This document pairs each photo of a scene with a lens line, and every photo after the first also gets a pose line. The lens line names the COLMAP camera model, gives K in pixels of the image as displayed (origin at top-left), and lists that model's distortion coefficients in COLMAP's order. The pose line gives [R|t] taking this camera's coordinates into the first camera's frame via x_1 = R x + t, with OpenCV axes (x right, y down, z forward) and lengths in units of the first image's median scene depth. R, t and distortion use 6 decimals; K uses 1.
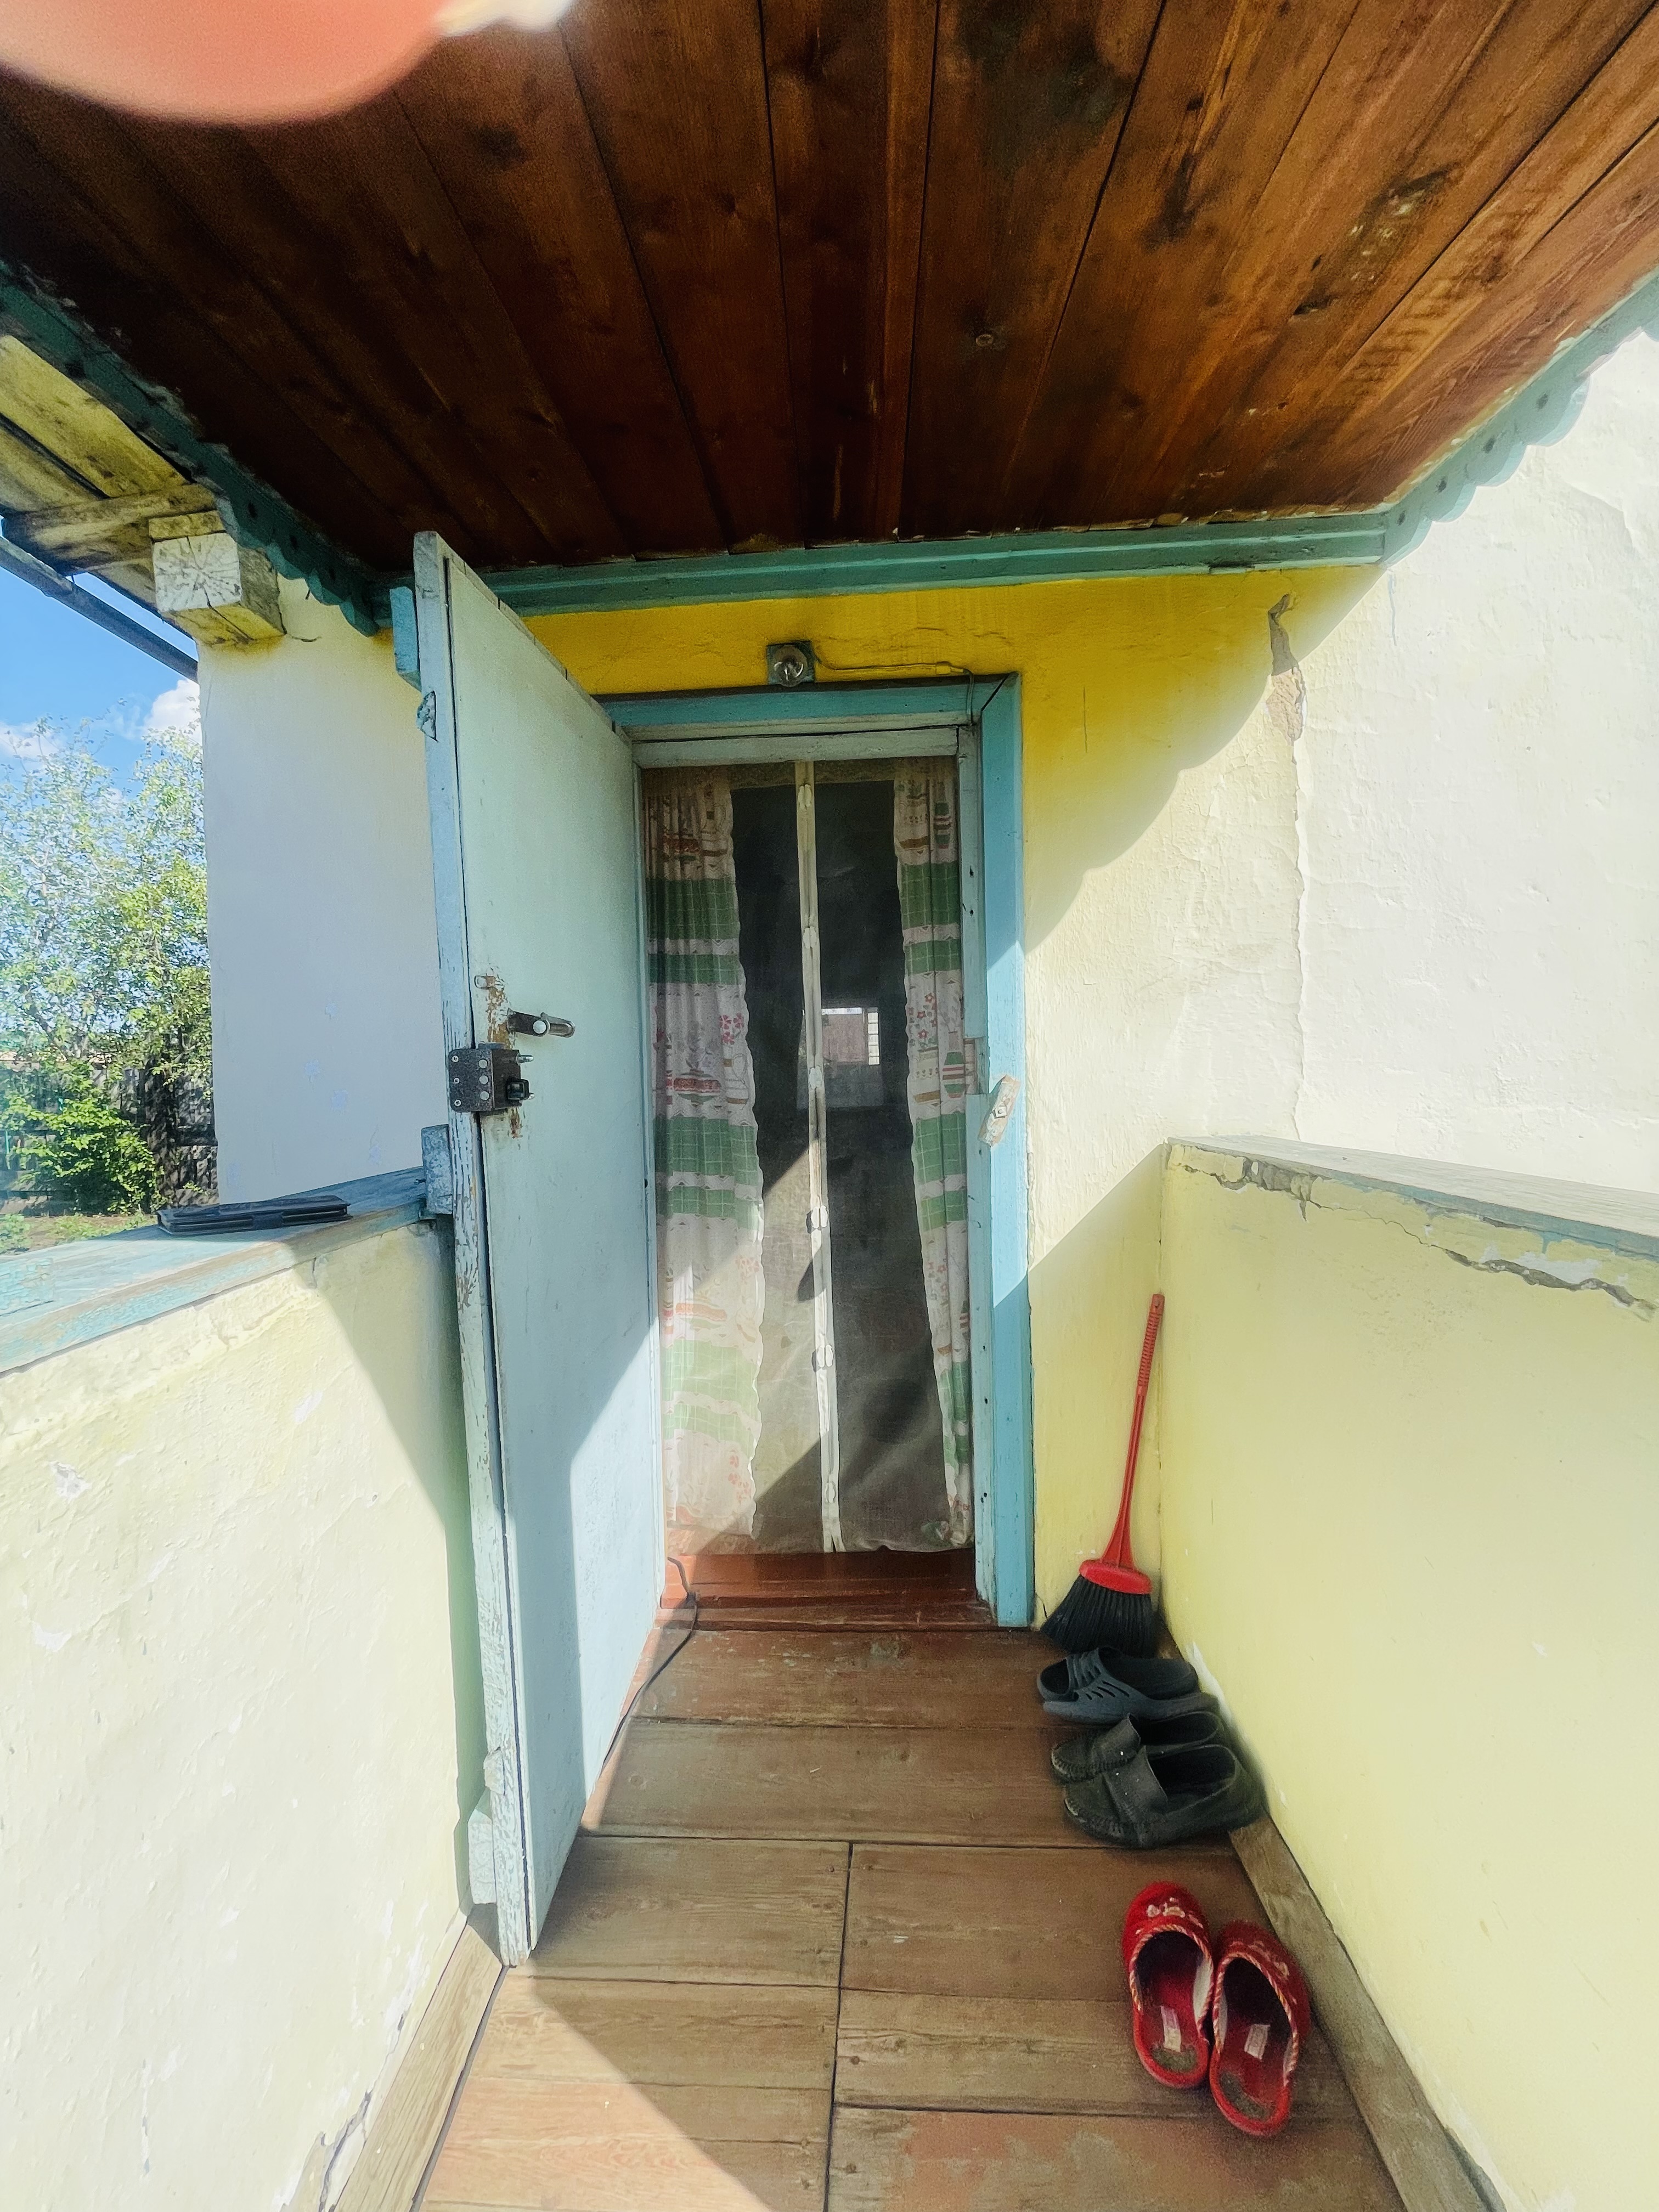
lens RADIAL K [[888.3, 0, 830.4], [0, 888.3, 1096.5], [0, 0, 1]] dist [0.000576, -0.000294]
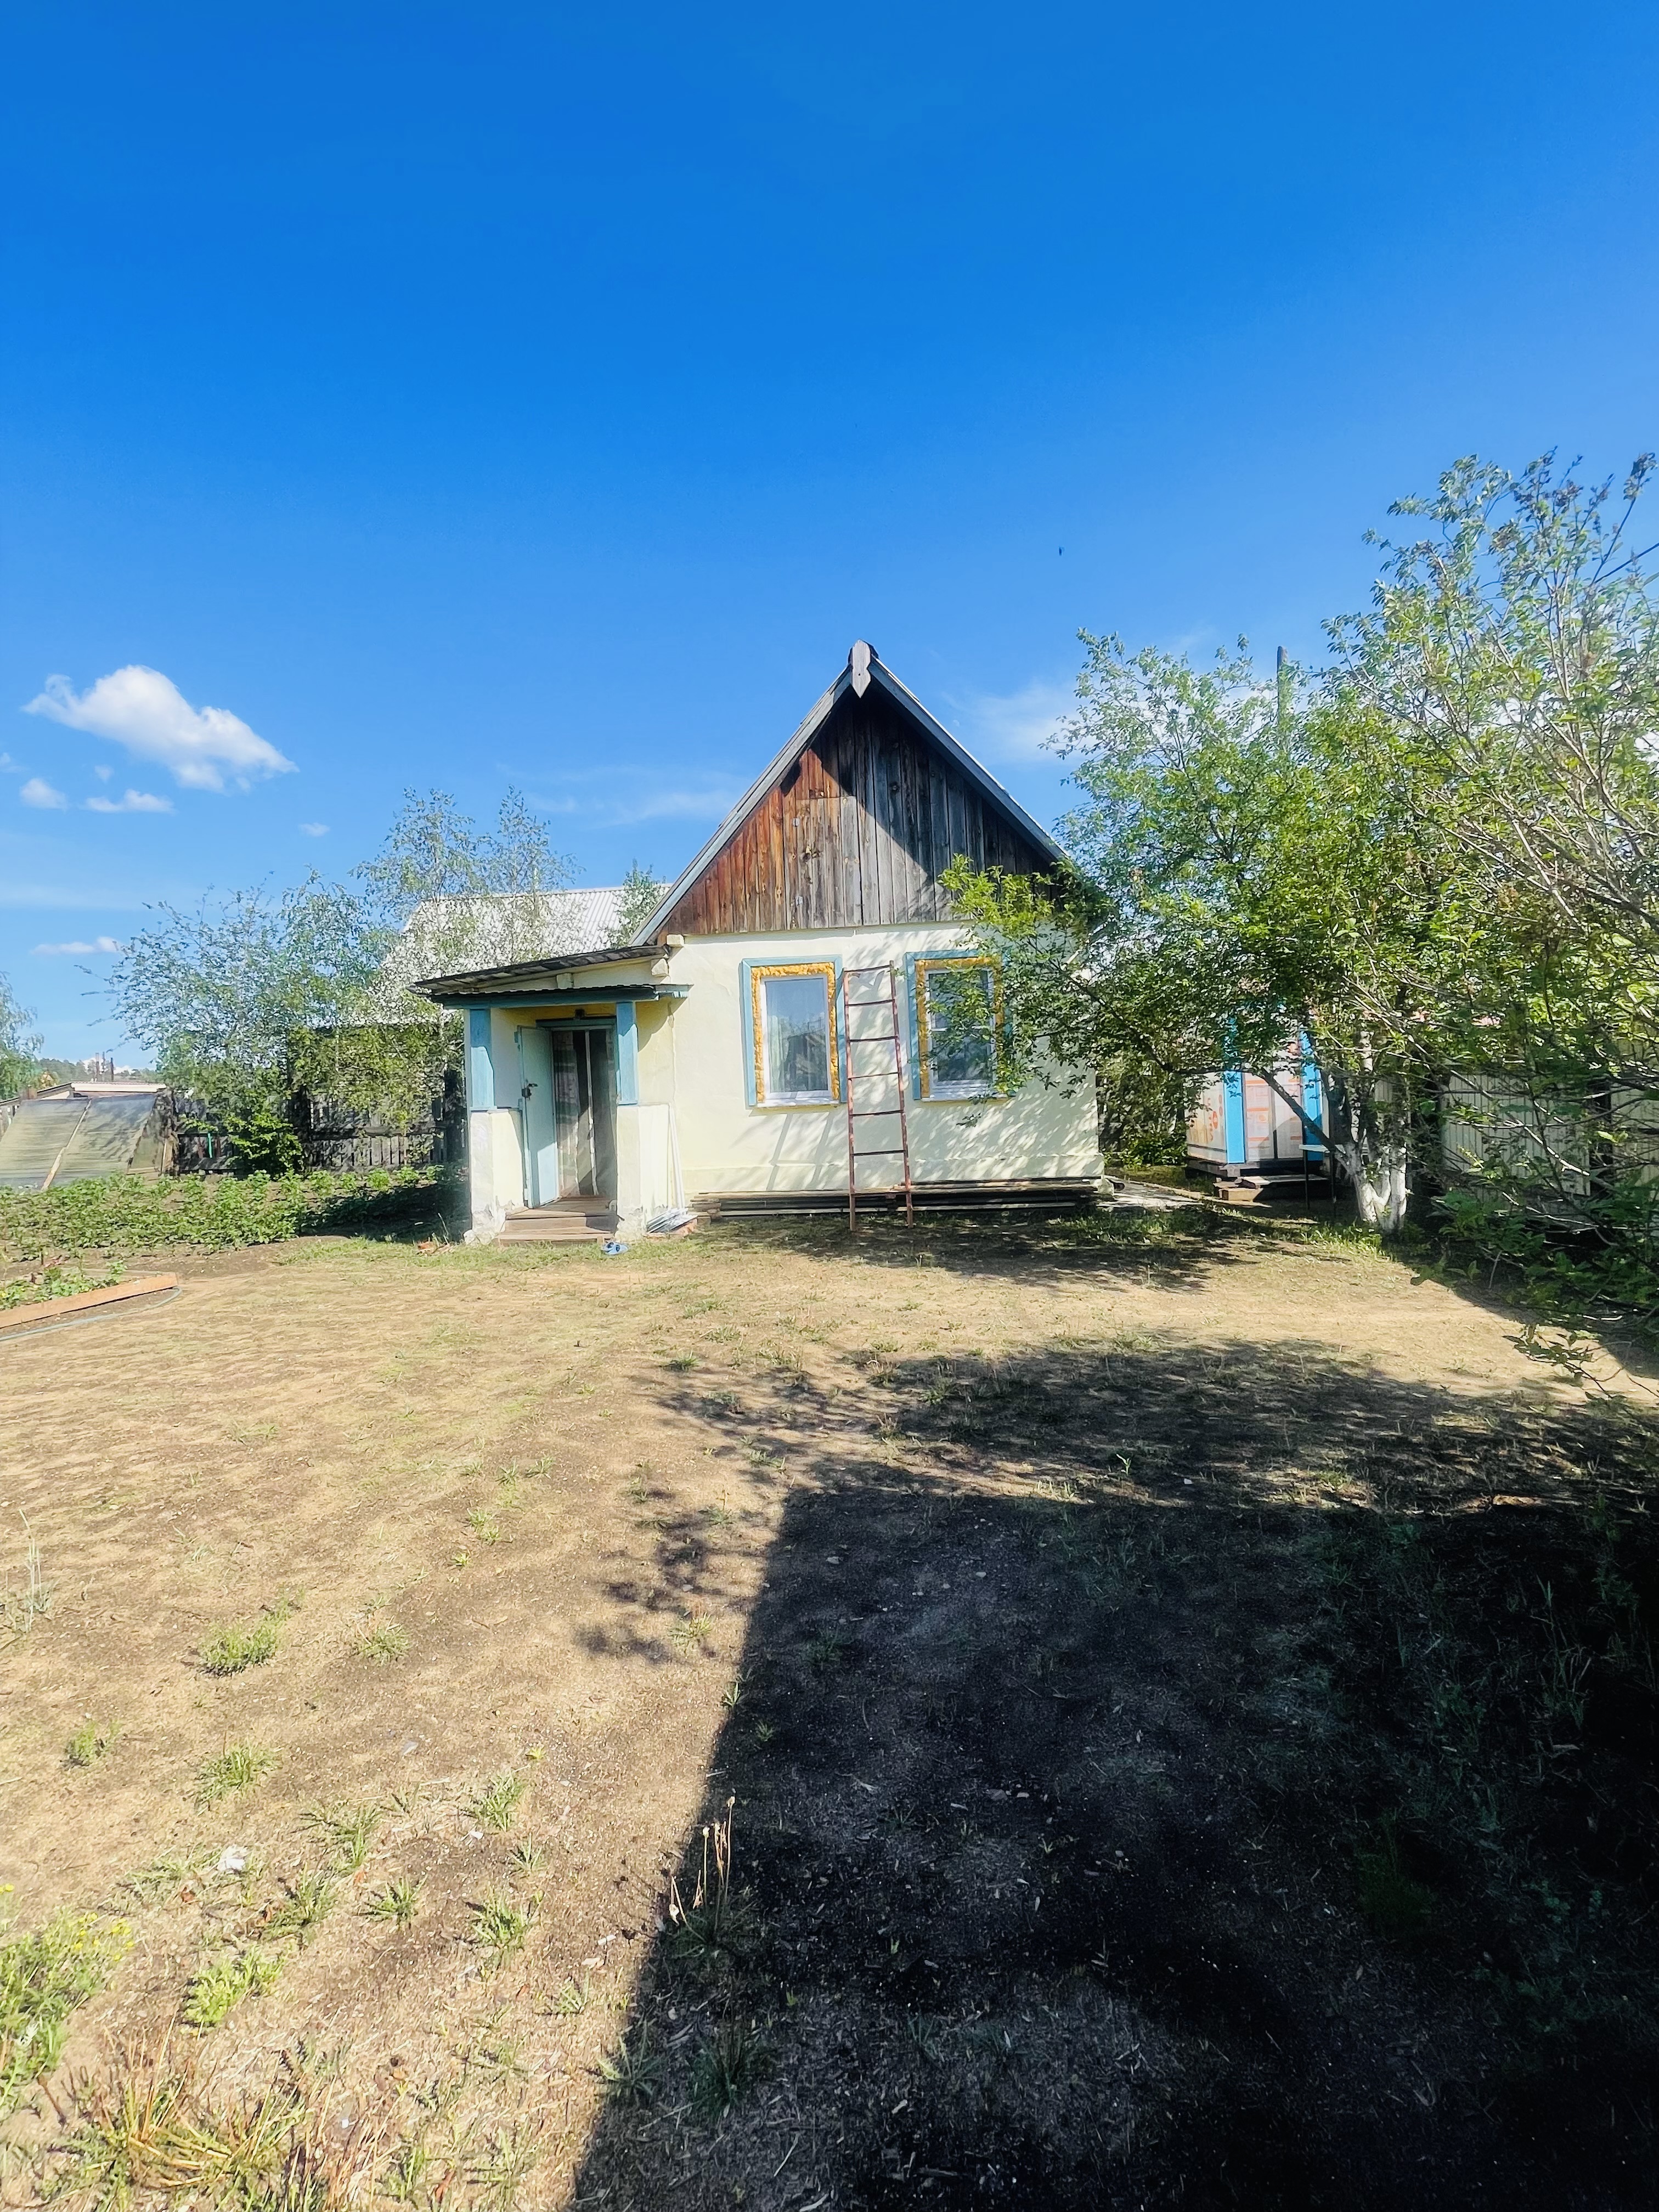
lens RADIAL K [[983.5, 0, 829.5], [0, 983.5, 1106.0], [0, 0, 1]] dist [0.001528, 0.008925]
pose [[0.999768, -0.009749, -0.019190, 1.530381], [0.009475, 0.999852, -0.014335, 0.157399], [0.019327, 0.014149, 0.999713, -4.751514]]
